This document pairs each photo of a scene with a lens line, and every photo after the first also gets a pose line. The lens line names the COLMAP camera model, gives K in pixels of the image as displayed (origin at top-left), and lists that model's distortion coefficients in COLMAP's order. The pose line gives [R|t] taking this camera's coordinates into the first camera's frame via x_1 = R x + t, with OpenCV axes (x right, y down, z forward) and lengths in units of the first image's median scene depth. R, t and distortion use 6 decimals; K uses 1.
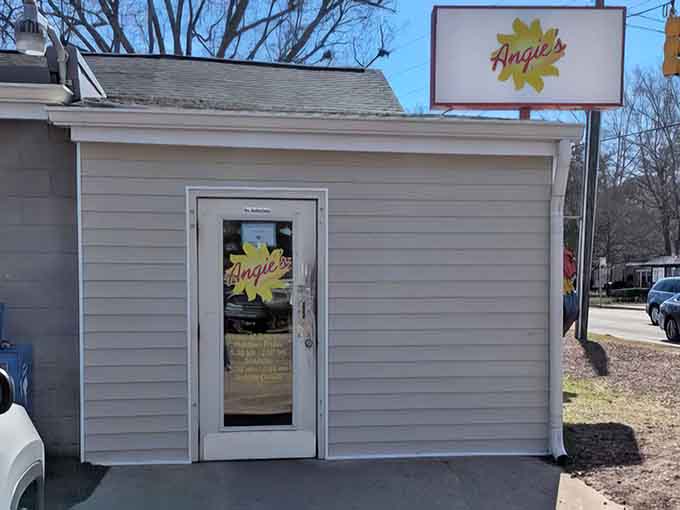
lens RADIAL K [[837.1, 0, 340.0], [0, 837.1, 255.0], [0, 0, 1]] dist [0.004353, 0.011624]
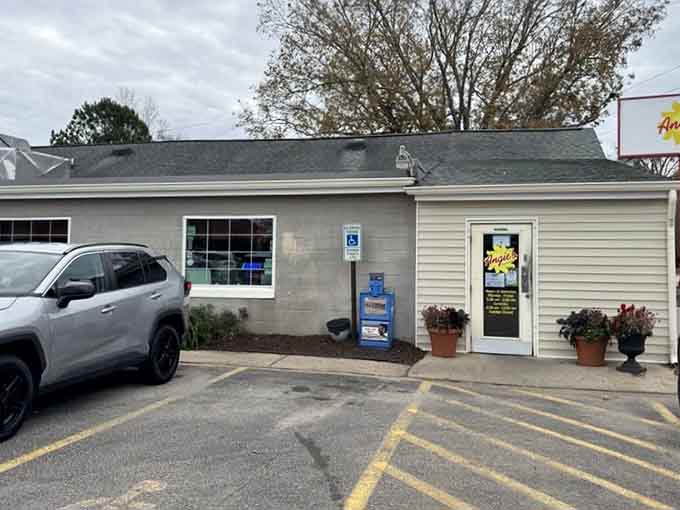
lens RADIAL K [[603.6, 0, 340.0], [0, 603.6, 255.0], [0, 0, 1]] dist [-0.000846, 0.001049]
pose [[0.925110, 0.009543, -0.379579, 0.092434], [-0.001950, 0.999790, 0.020384, -0.018412], [0.379694, -0.018117, 0.924935, -0.478974]]
